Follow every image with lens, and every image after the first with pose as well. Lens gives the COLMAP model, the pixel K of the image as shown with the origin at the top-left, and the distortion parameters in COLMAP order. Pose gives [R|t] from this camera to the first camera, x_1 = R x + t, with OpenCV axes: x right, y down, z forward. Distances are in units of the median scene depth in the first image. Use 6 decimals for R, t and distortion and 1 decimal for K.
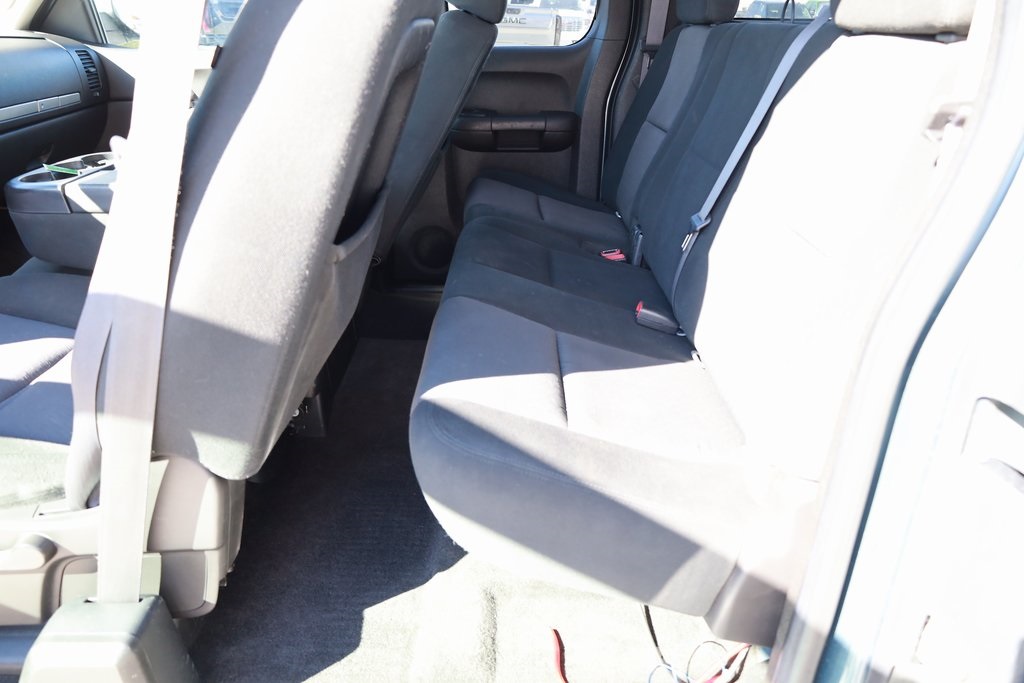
lens RADIAL K [[699.7, 0, 514.2], [0, 699.7, 343.7], [0, 0, 1]] dist [-0.014947, -0.002557]
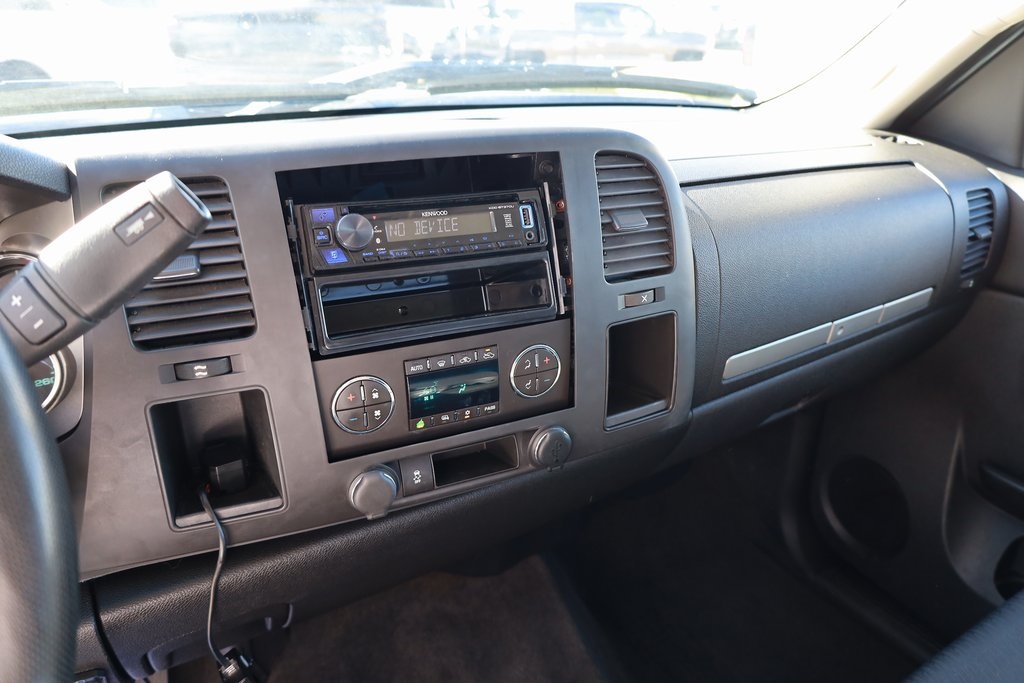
lens RADIAL K [[699.7, 0, 516.2], [0, 699.7, 345.6], [0, 0, 1]] dist [-0.014947, -0.002557]
pose [[0.506654, 0.340161, -0.792207, -0.405250], [-0.357827, 0.918961, 0.165740, -0.311169], [0.784386, 0.199500, 0.587315, 0.547144]]
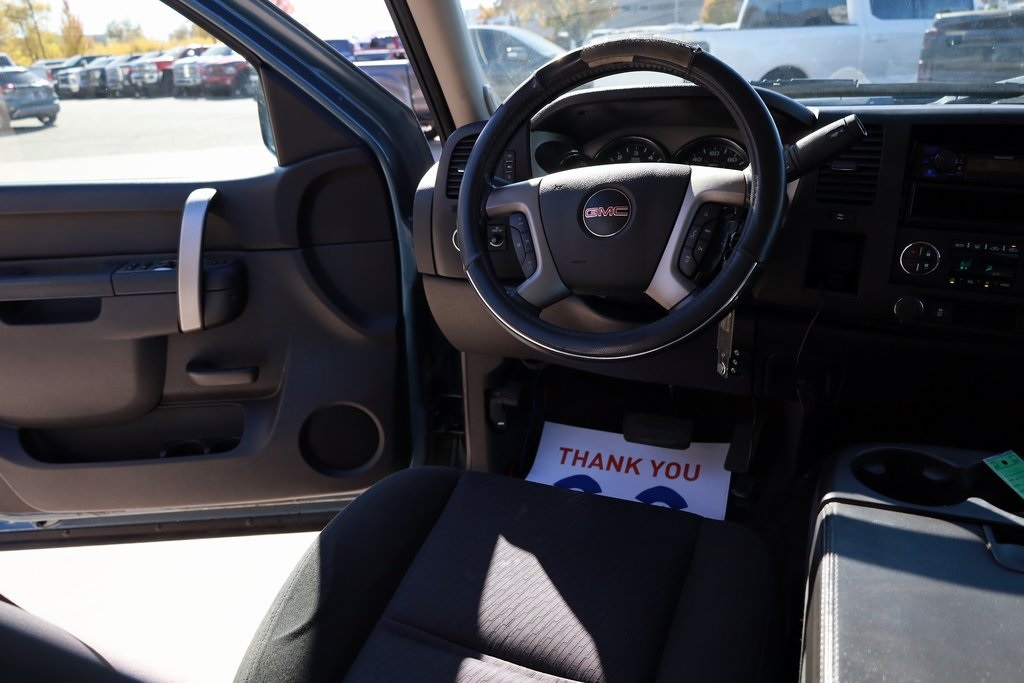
lens RADIAL K [[699.7, 0, 512.1], [0, 699.7, 344.7], [0, 0, 1]] dist [-0.014947, -0.002557]
pose [[-0.395220, 0.352133, -0.848412, -0.101626], [-0.352754, 0.794609, 0.494127, -0.315298], [0.848154, 0.494570, -0.189829, 0.545551]]
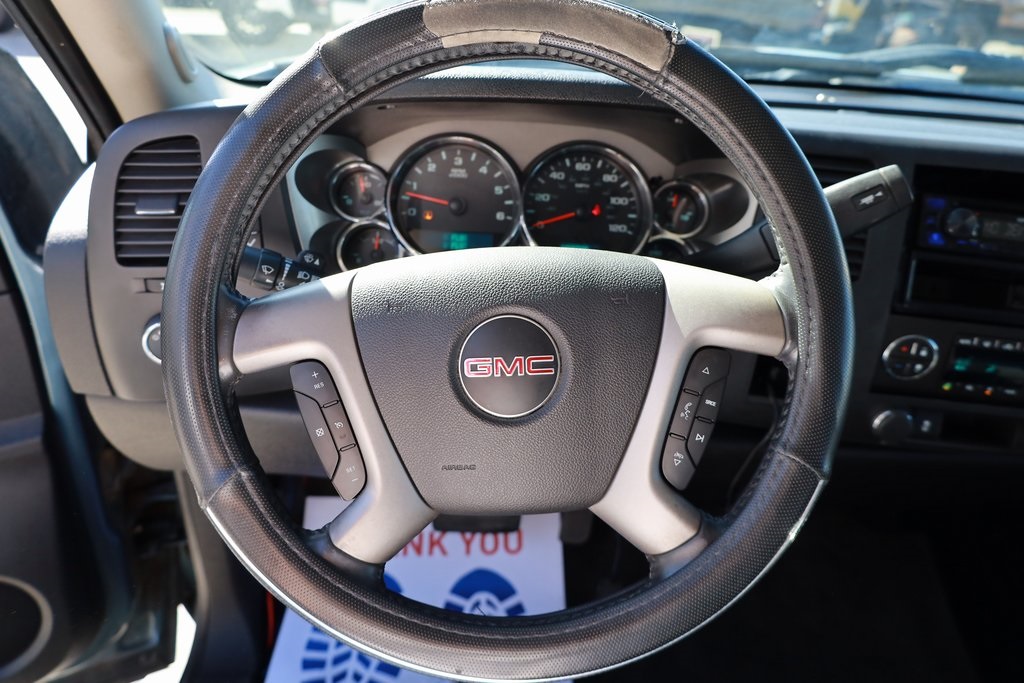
lens RADIAL K [[699.7, 0, 516.7], [0, 699.7, 344.8], [0, 0, 1]] dist [-0.014947, -0.002557]
pose [[0.014816, 0.489158, -0.872069, -0.353713], [-0.477361, 0.769813, 0.423691, -0.280896], [0.878582, 0.410015, 0.244910, 0.412474]]
